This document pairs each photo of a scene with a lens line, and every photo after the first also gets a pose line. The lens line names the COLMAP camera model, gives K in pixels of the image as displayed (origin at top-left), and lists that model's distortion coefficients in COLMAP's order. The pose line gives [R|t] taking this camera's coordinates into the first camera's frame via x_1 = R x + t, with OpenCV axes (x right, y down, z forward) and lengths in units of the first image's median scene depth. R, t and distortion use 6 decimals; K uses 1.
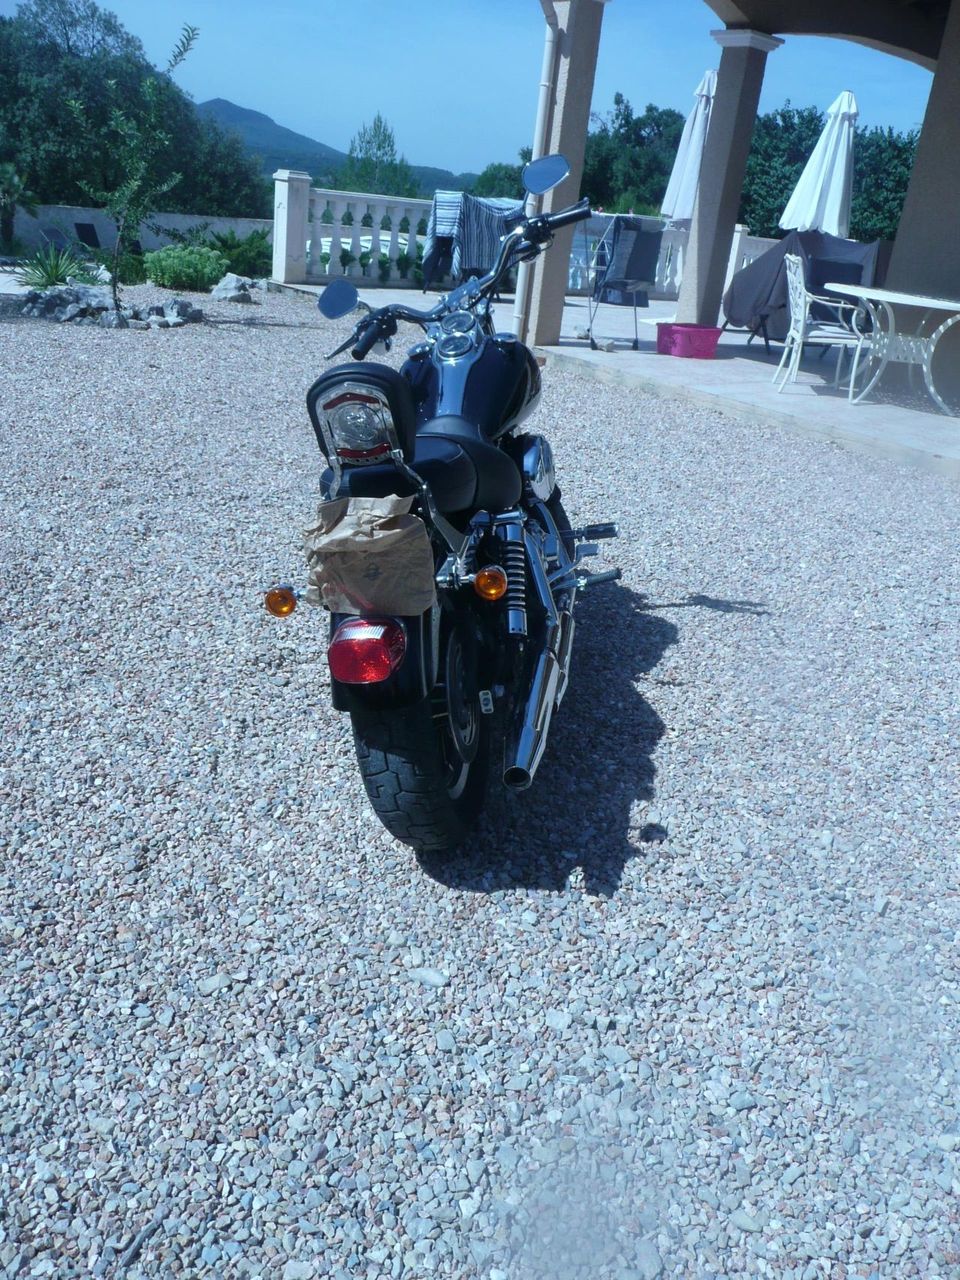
lens RADIAL K [[1062.9, 0, 486.9], [0, 1062.9, 647.2], [0, 0, 1]] dist [-0.024335, 0.012379]
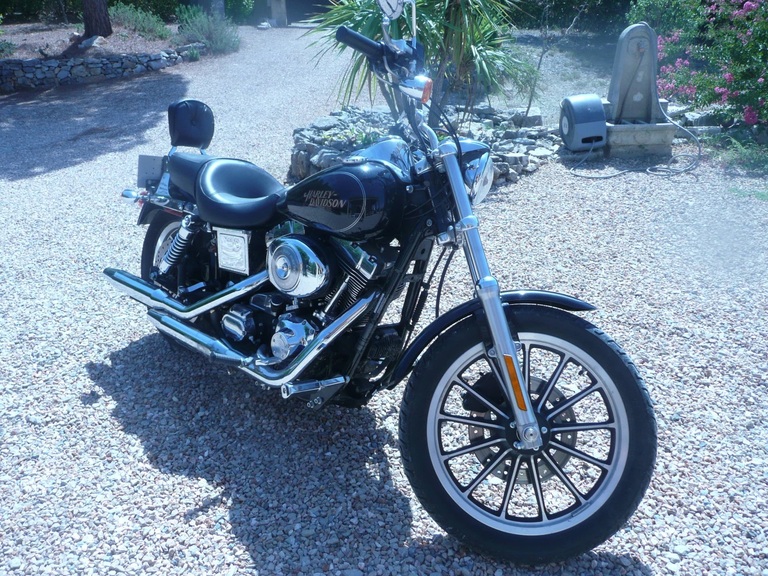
lens RADIAL K [[637.7, 0, 385.8], [0, 637.7, 285.4], [0, 0, 1]] dist [-0.024335, 0.012379]
pose [[-0.571665, 0.241081, -0.784270, 0.548084], [-0.368645, 0.778477, 0.508011, -0.553336], [0.733008, 0.579529, -0.356154, 1.390584]]
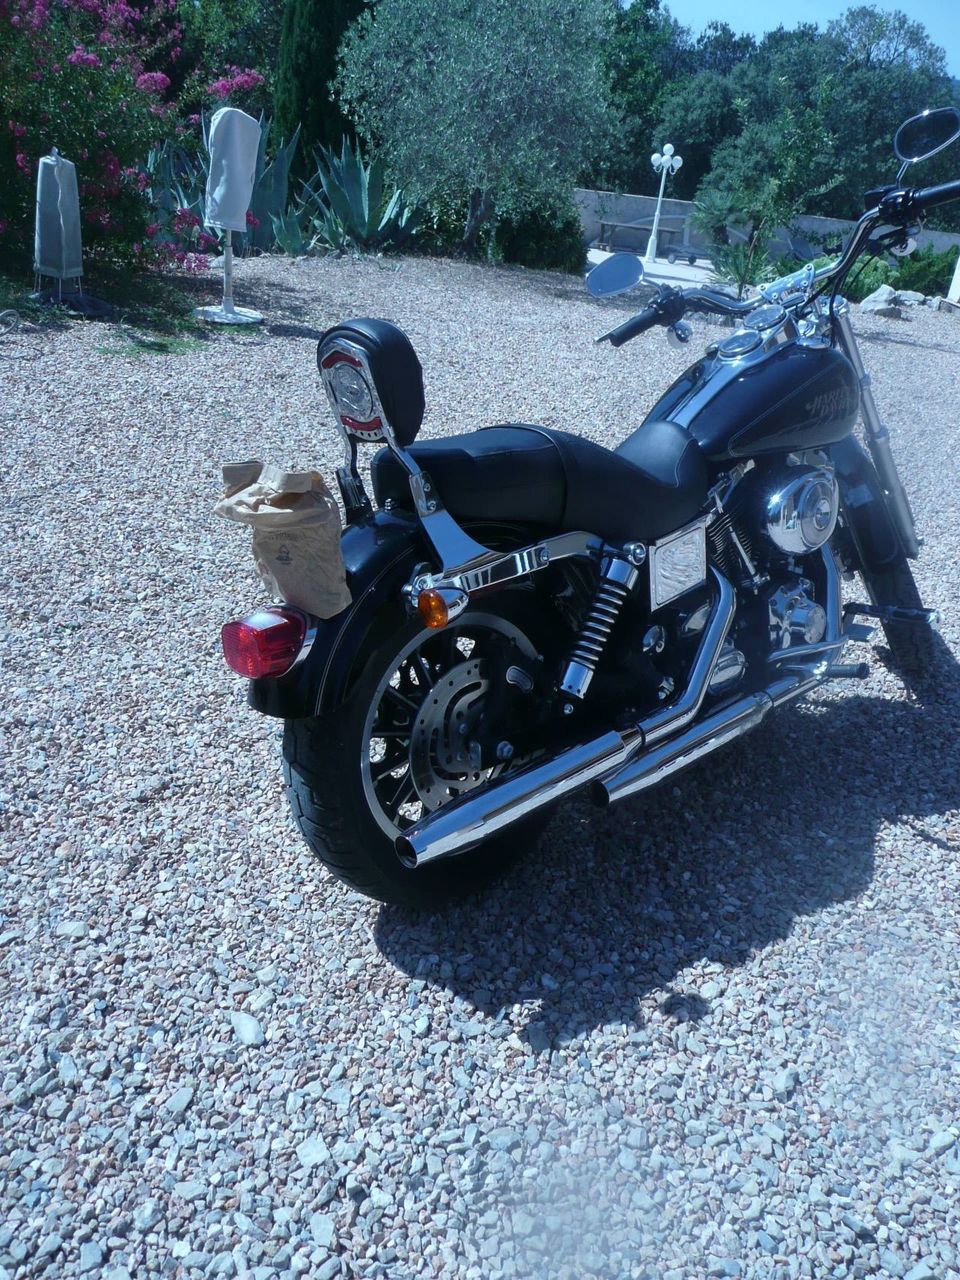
lens RADIAL K [[1062.9, 0, 486.9], [0, 1062.9, 647.2], [0, 0, 1]] dist [-0.024335, 0.012379]
pose [[0.782583, 0.264014, -0.563791, 0.348519], [-0.272047, 0.959606, 0.071747, -0.069964], [0.559960, 0.097230, 0.822795, 0.259760]]
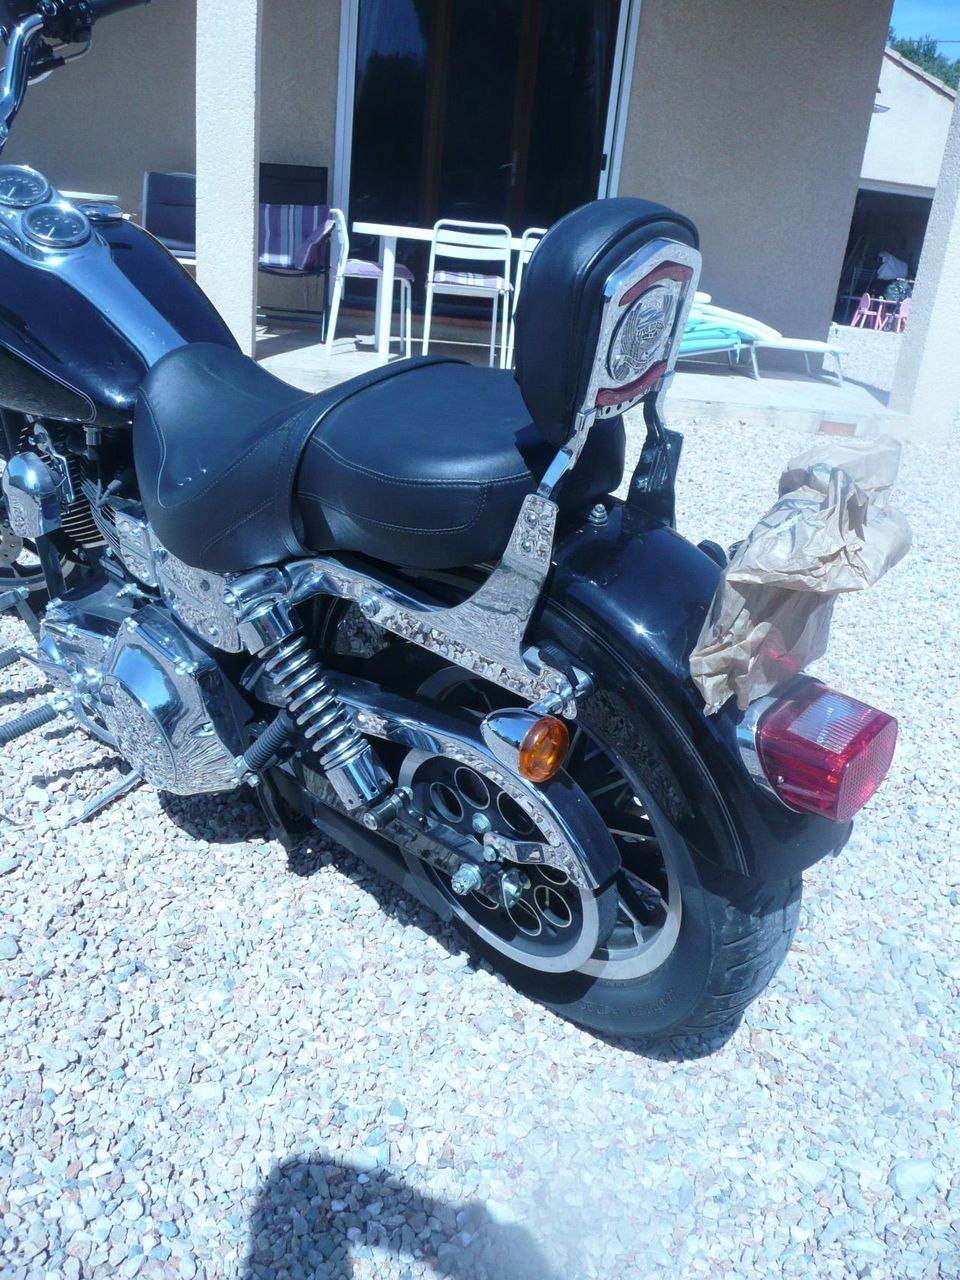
lens RADIAL K [[1058.3, 0, 480.0], [0, 1058.3, 640.0], [0, 0, 1]] dist [-0.027941, 0.013618]
pose [[0.570984, -0.344777, 0.745054, -0.397372], [0.289169, 0.933841, 0.210530, -0.144796], [-0.768348, 0.095237, 0.632907, 0.532064]]
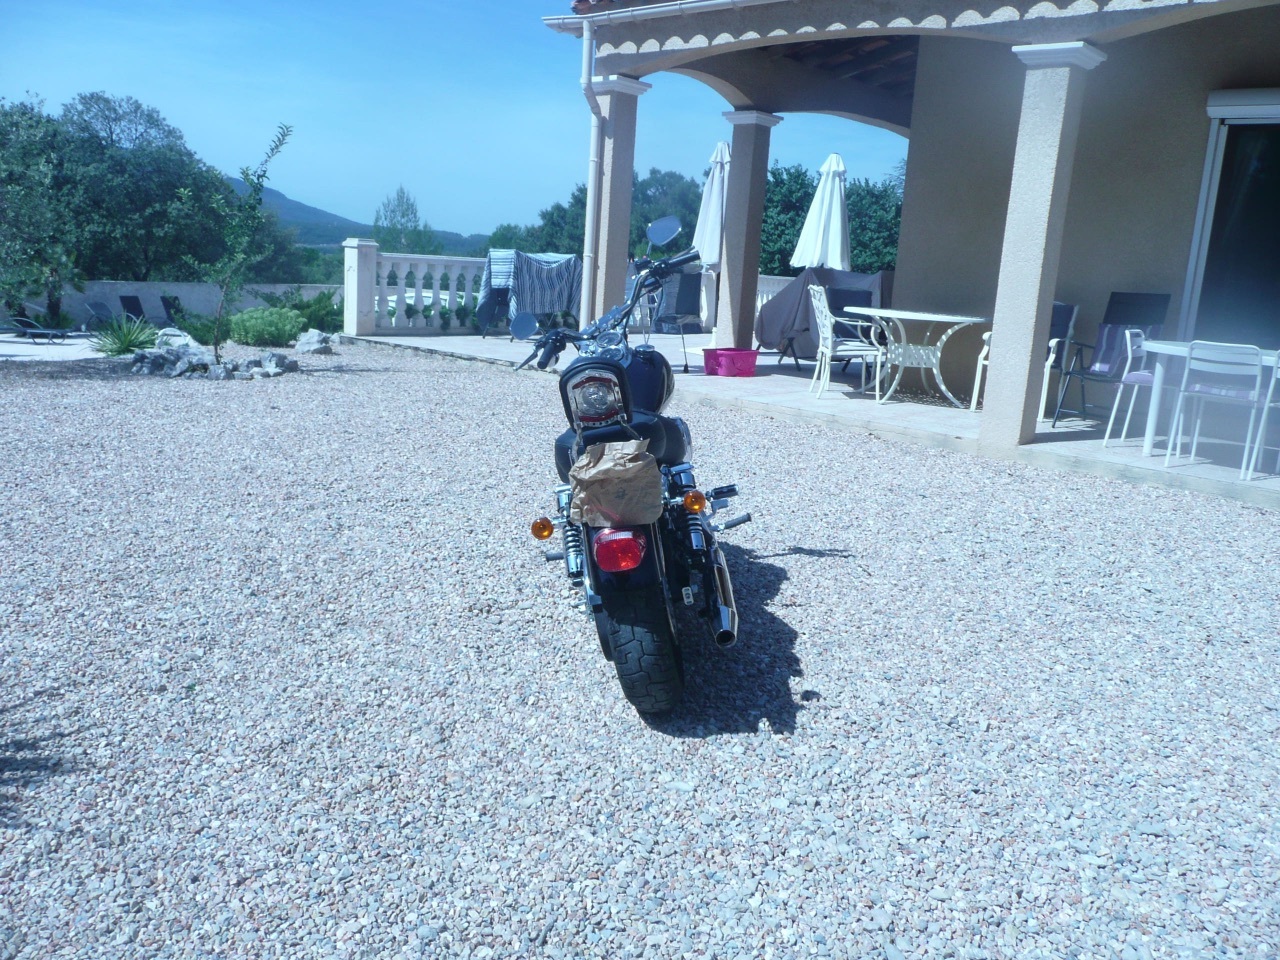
lens RADIAL K [[1058.3, 0, 634.3], [0, 1058.3, 485.3], [0, 0, 1]] dist [-0.027941, 0.013618]
pose [[0.991332, -0.070366, 0.110950, -0.165160], [0.089511, 0.979894, -0.178313, 0.117072], [-0.096172, 0.186698, 0.977699, -0.274839]]
